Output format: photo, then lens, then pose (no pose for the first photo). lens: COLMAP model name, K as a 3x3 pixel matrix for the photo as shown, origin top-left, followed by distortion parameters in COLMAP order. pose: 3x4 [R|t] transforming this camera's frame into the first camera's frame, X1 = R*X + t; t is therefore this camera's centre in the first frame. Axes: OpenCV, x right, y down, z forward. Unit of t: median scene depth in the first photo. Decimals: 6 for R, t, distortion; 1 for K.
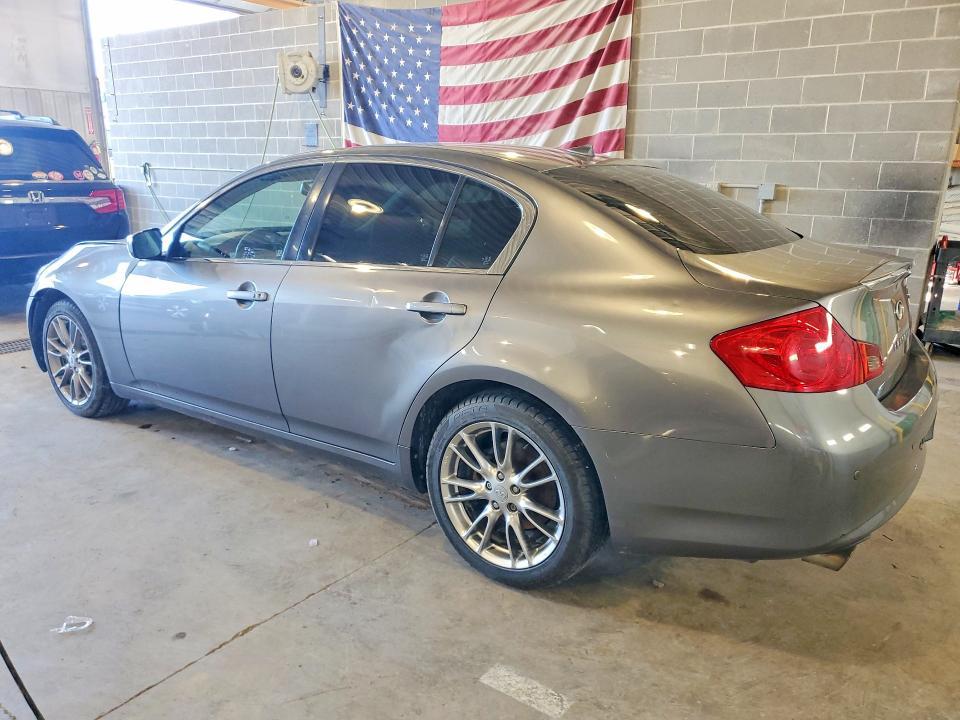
lens RADIAL K [[809.3, 0, 480.0], [0, 809.3, 360.0], [0, 0, 1]] dist [-0.003485, 0.001476]
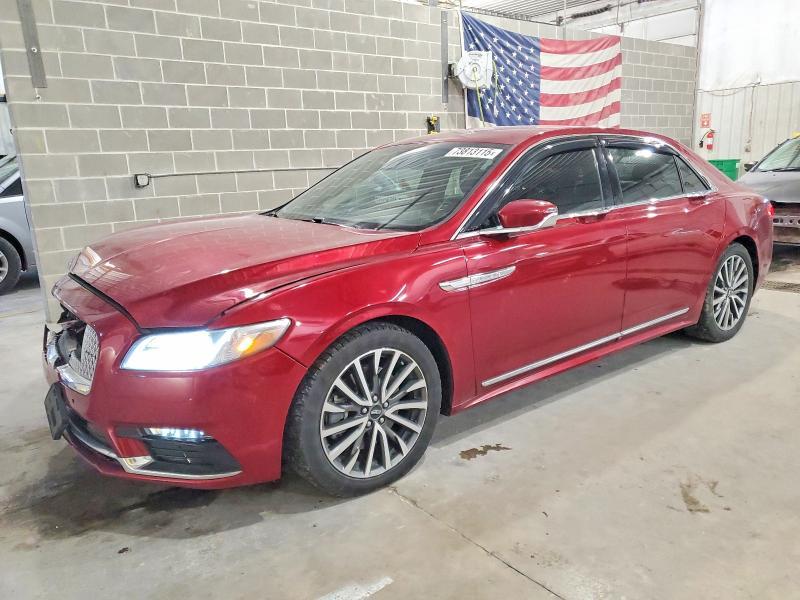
lens RADIAL K [[629.0, 0, 400.0], [0, 629.0, 300.0], [0, 0, 1]] dist [-0.046415, 0.082580]
pose [[0.235274, -0.259677, 0.936597, -1.245230], [0.255298, 0.946321, 0.198241, -0.275257], [-0.937800, 0.192471, 0.288939, 0.986166]]
